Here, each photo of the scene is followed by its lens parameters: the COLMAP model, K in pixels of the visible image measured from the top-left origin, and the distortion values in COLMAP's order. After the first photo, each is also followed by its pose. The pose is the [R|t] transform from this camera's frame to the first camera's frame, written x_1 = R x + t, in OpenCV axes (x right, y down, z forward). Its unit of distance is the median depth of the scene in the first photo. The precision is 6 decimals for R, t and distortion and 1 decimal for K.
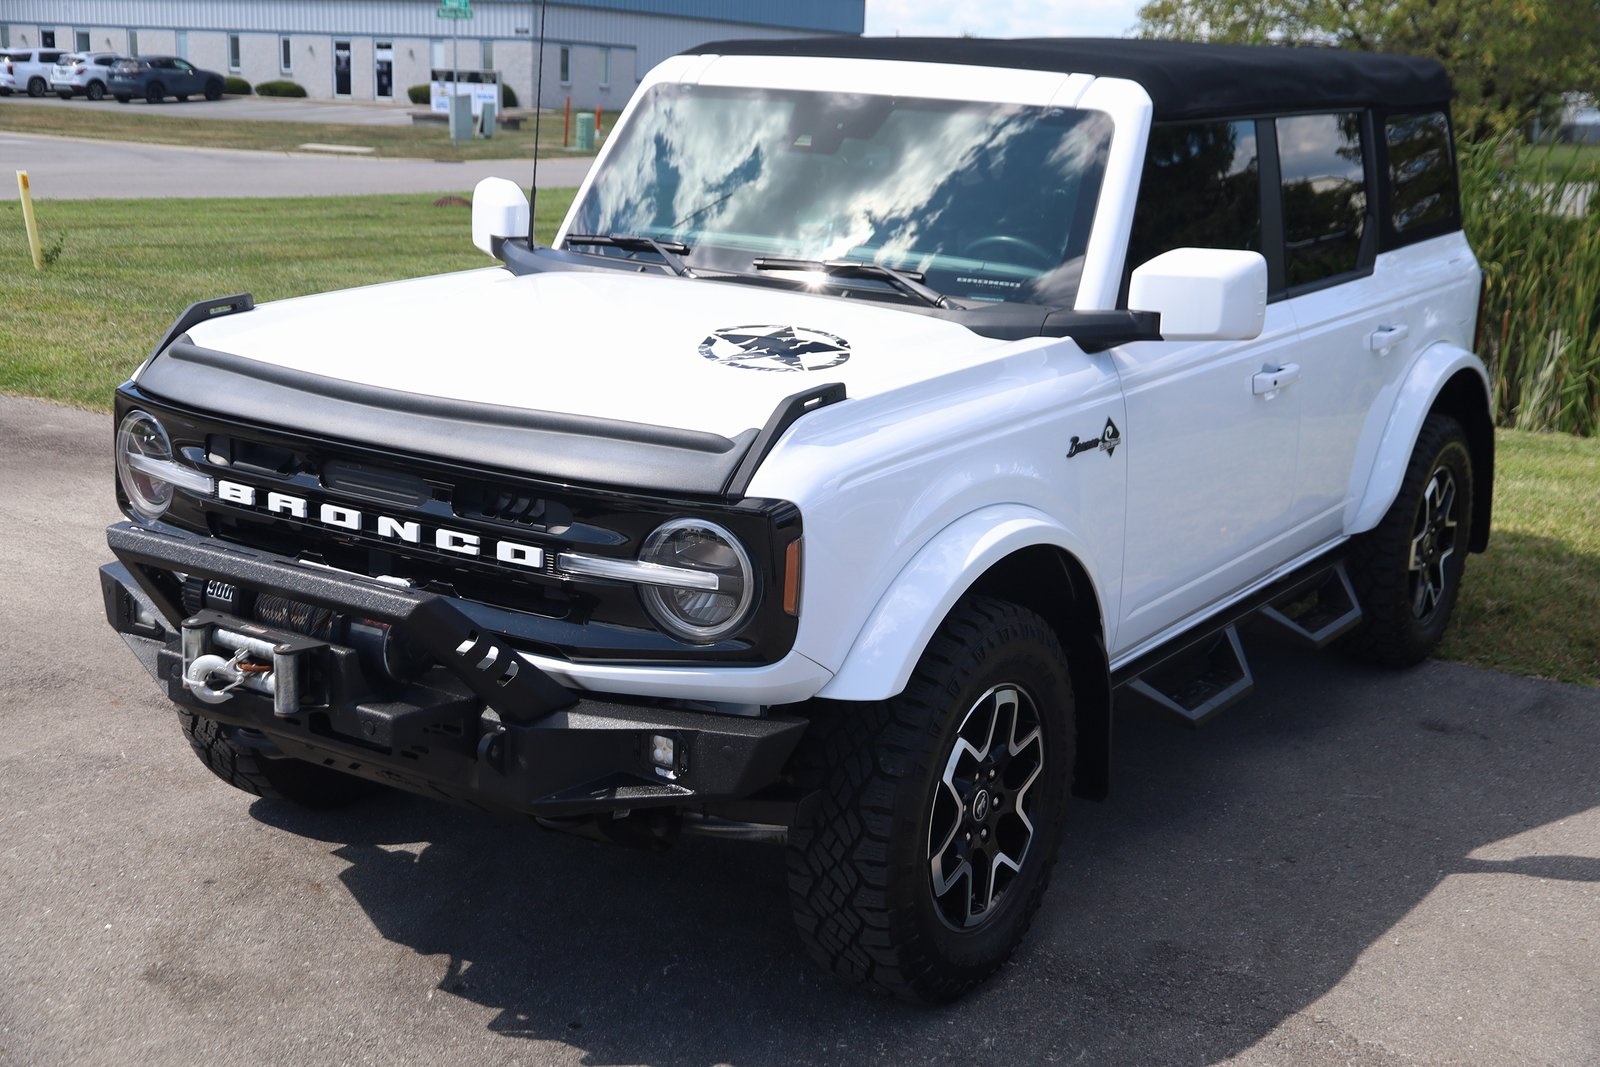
lens RADIAL K [[2095.6, 0, 797.9], [0, 2095.6, 538.0], [0, 0, 1]] dist [0.041181, 0.388845]
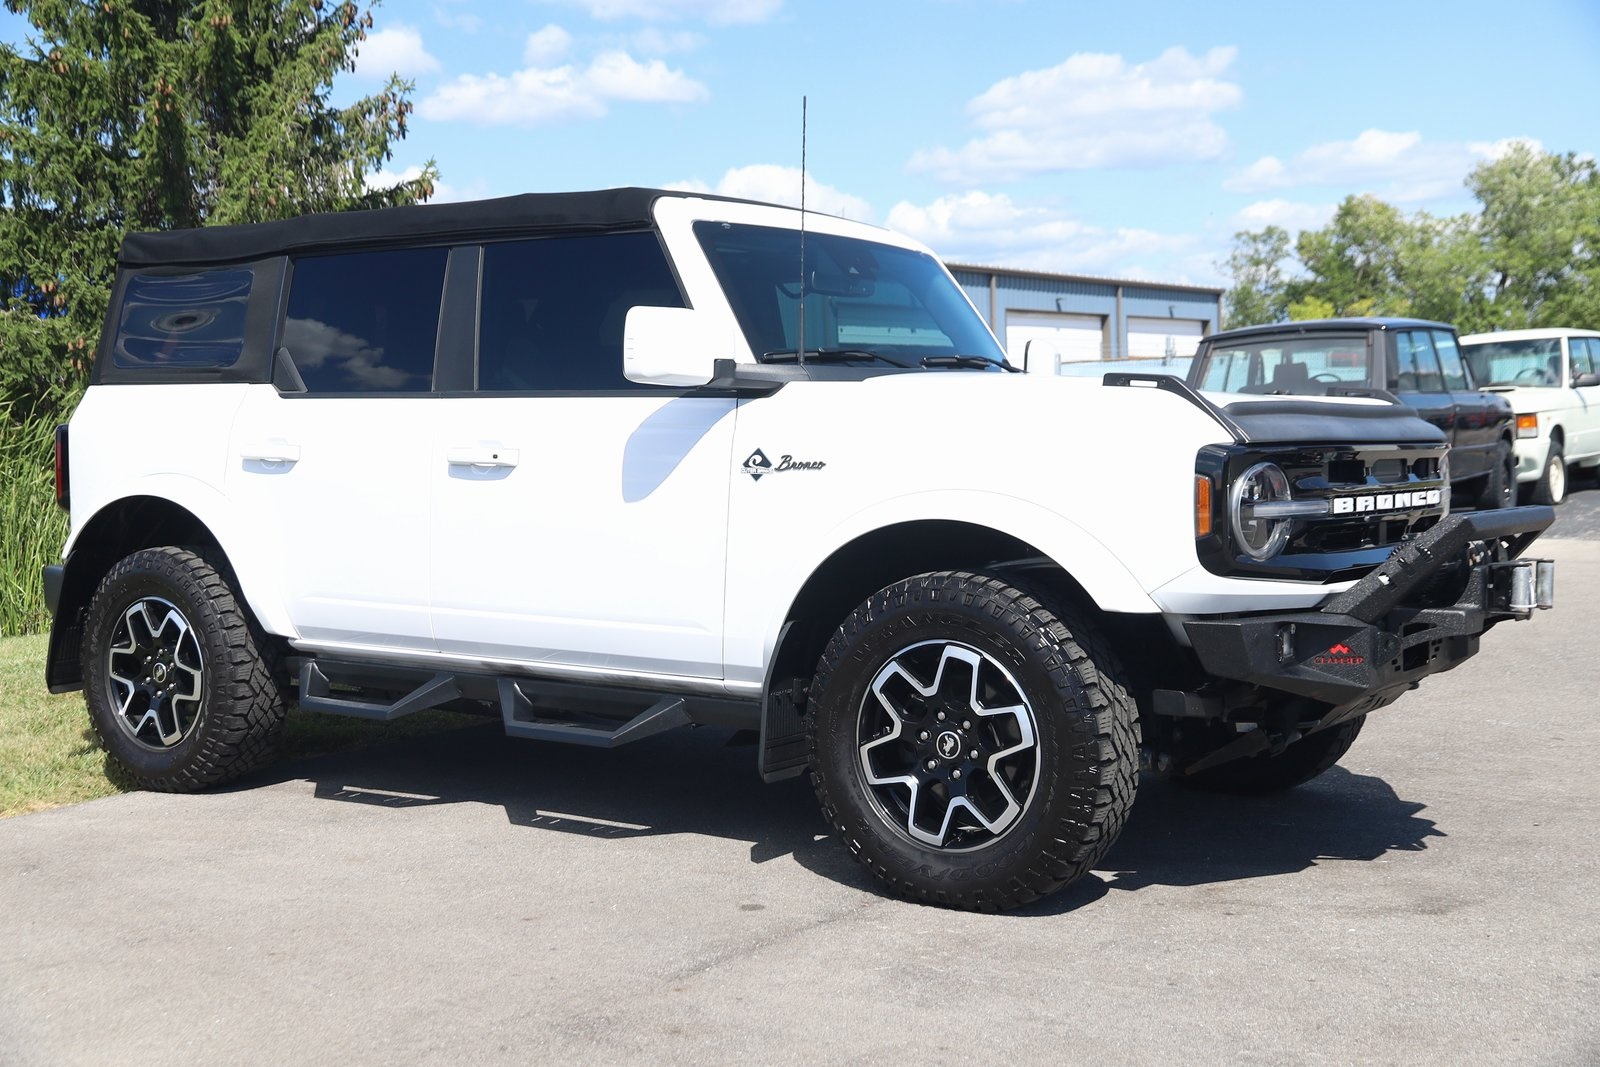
lens RADIAL K [[1875.0, 0, 799.1], [0, 1875.0, 537.6], [0, 0, 1]] dist [0.023353, 0.013314]
pose [[0.039624, -0.095549, 0.994636, -1.383131], [0.242342, 0.966617, 0.083203, -0.172978], [-0.969381, 0.237745, 0.061457, 1.264461]]
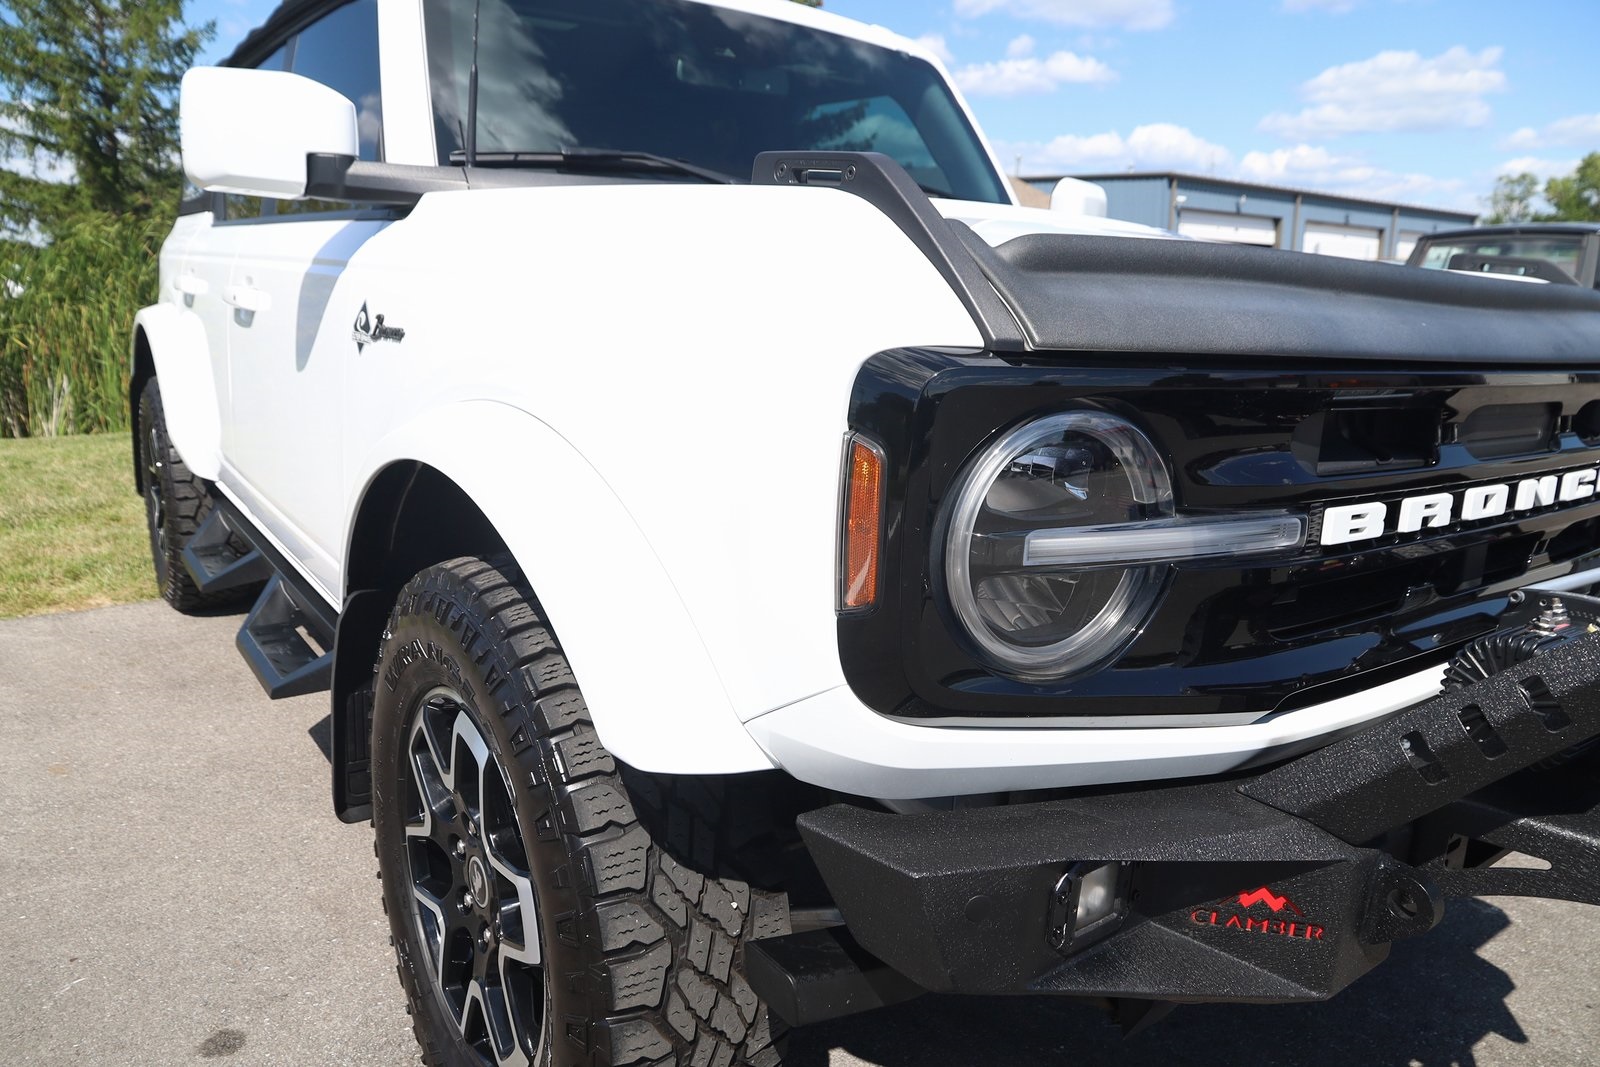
lens RADIAL K [[1120.5, 0, 796.8], [0, 1120.5, 532.8], [0, 0, 1]] dist [-0.126273, 0.103343]
pose [[0.359956, -0.229967, 0.904183, -0.549020], [0.192739, 0.966569, 0.169105, -0.087702], [-0.912844, 0.113401, 0.392246, 1.036959]]
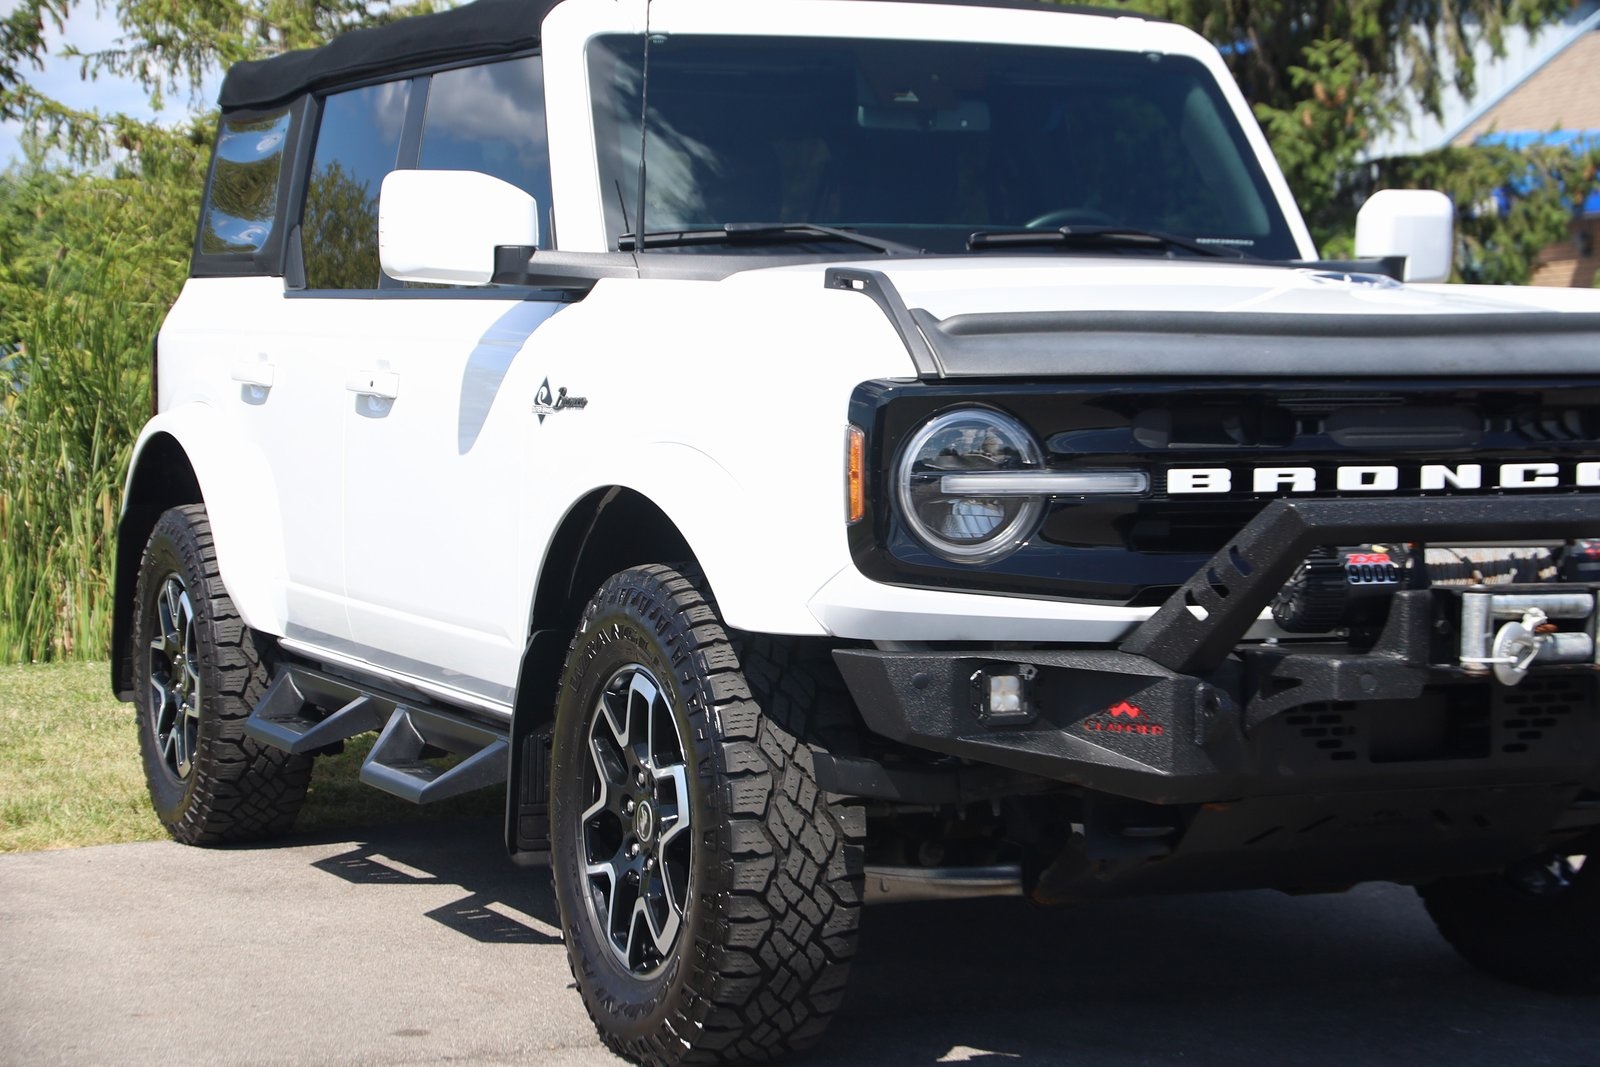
lens RADIAL K [[3500.5, 0, 804.0], [0, 3500.5, 621.7], [0, 0, 1]] dist [0.171688, 0.203974]
pose [[0.548158, -0.107838, 0.829394, -1.405431], [0.219577, 0.975424, -0.018297, 0.019651], [-0.807037, 0.192145, 0.558365, 0.435477]]
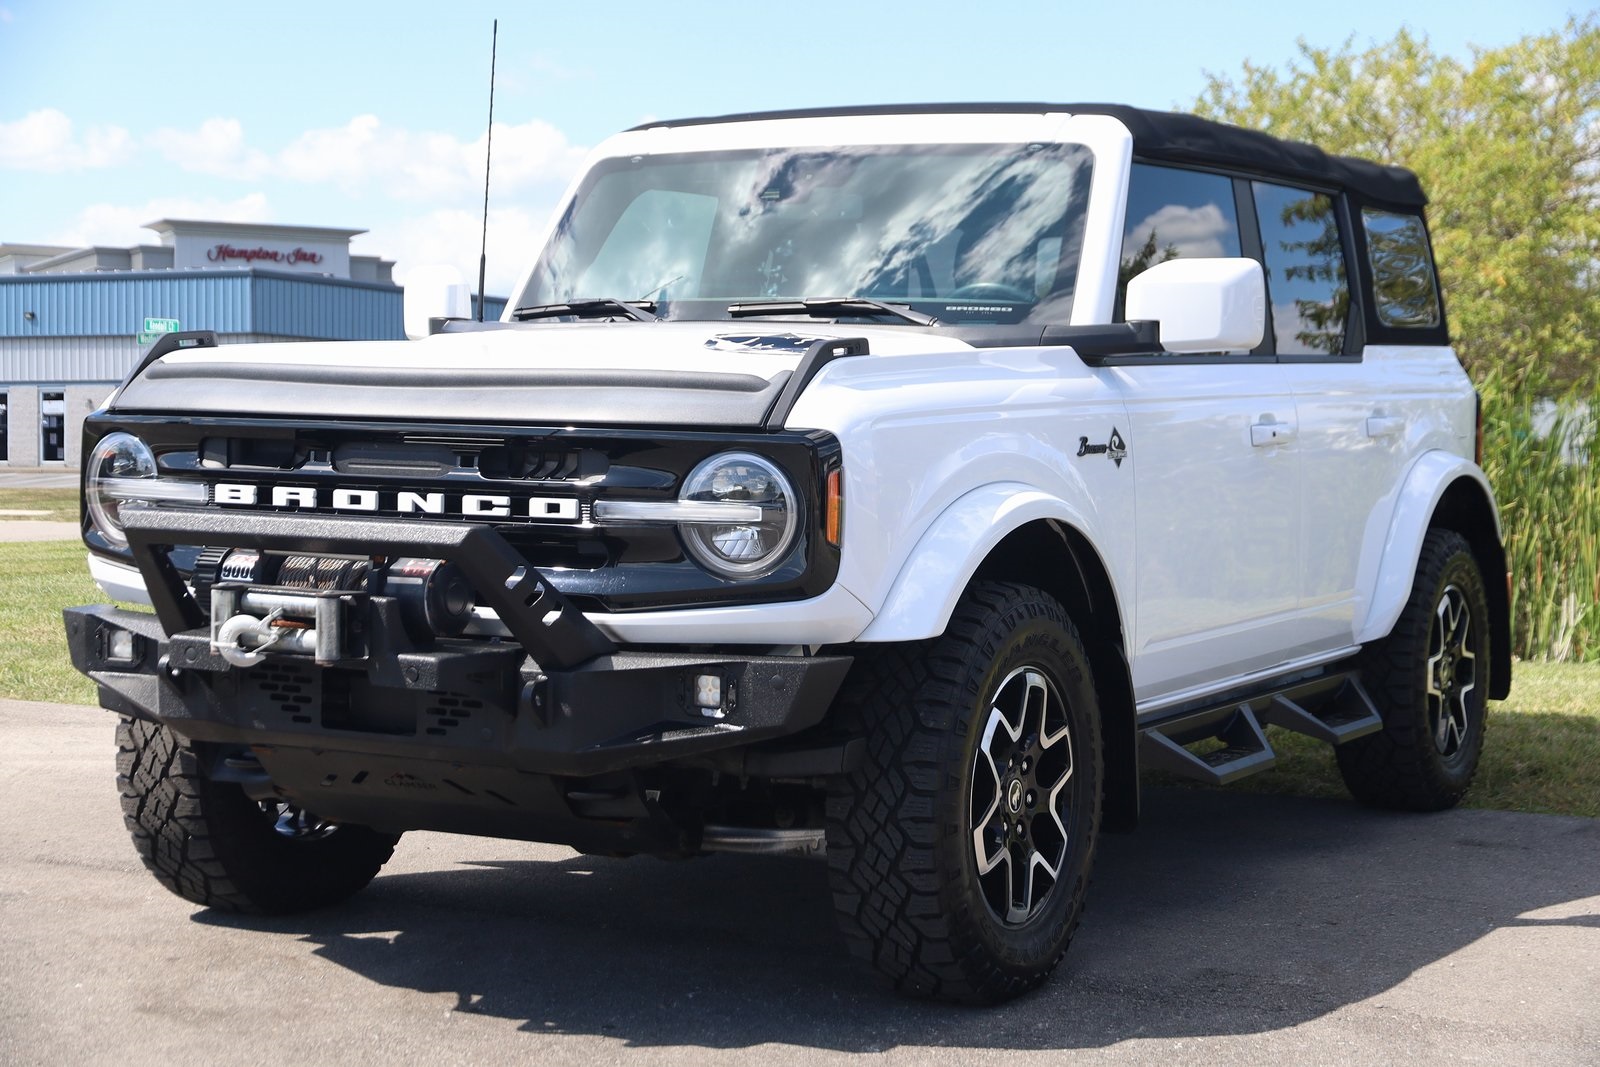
lens RADIAL K [[2781.5, 0, 798.0], [0, 2781.5, 533.4], [0, 0, 1]] dist [0.145474, 0.235222]
pose [[0.996670, -0.031660, 0.075145, -0.108318], [0.044706, 0.982861, -0.178845, 0.241761], [-0.068194, 0.181609, 0.981003, -0.279137]]
